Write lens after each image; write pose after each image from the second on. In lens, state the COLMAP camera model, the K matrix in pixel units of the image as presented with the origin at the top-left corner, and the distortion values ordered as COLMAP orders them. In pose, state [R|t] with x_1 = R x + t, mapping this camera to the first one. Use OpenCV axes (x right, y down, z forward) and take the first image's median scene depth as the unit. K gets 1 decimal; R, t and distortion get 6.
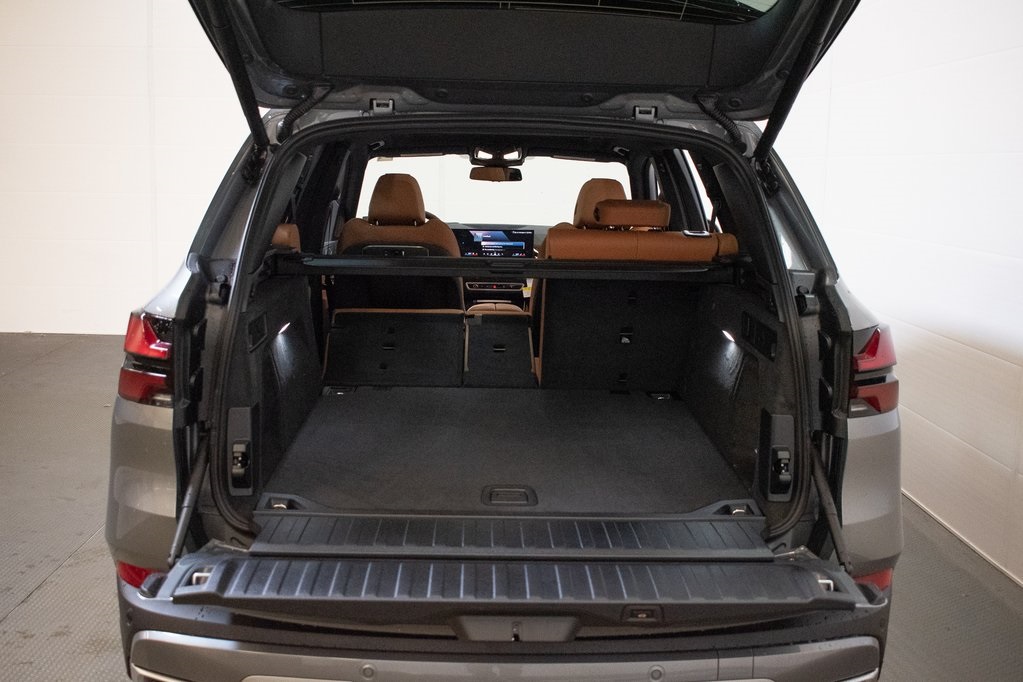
lens RADIAL K [[975.0, 0, 515.6], [0, 975.0, 344.3], [0, 0, 1]] dist [-0.107305, 0.000000]
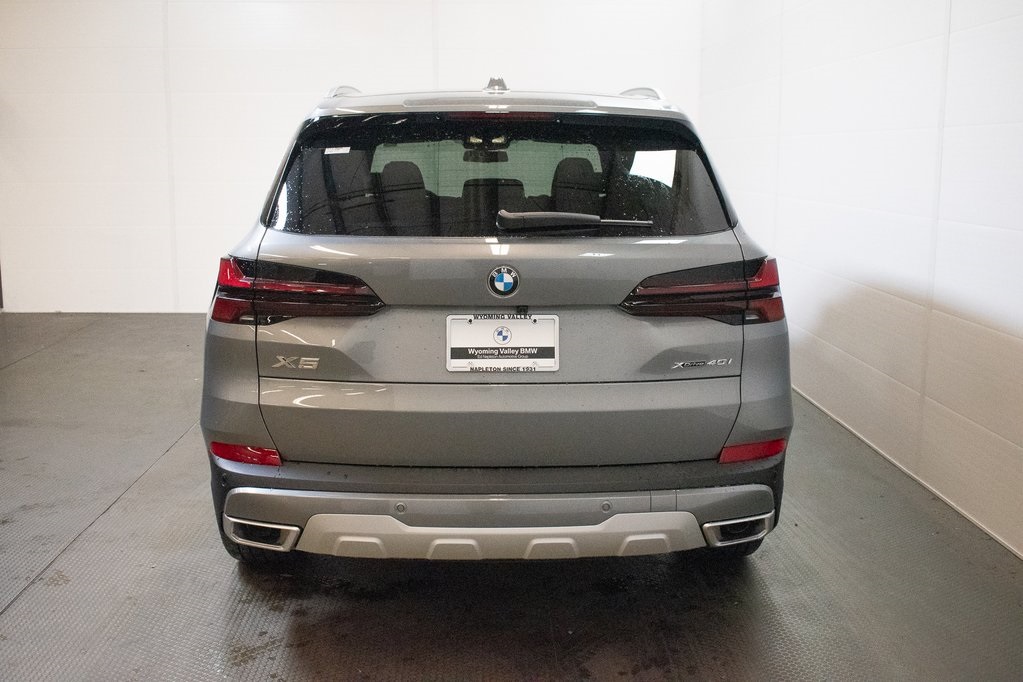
lens RADIAL K [[975.0, 0, 508.0], [0, 975.0, 337.7], [0, 0, 1]] dist [-0.107305, 0.000000]
pose [[0.999833, -0.018233, -0.001215, 0.008612], [0.018242, 0.999806, 0.007436, 0.071792], [0.001080, -0.007457, 0.999972, -0.352370]]
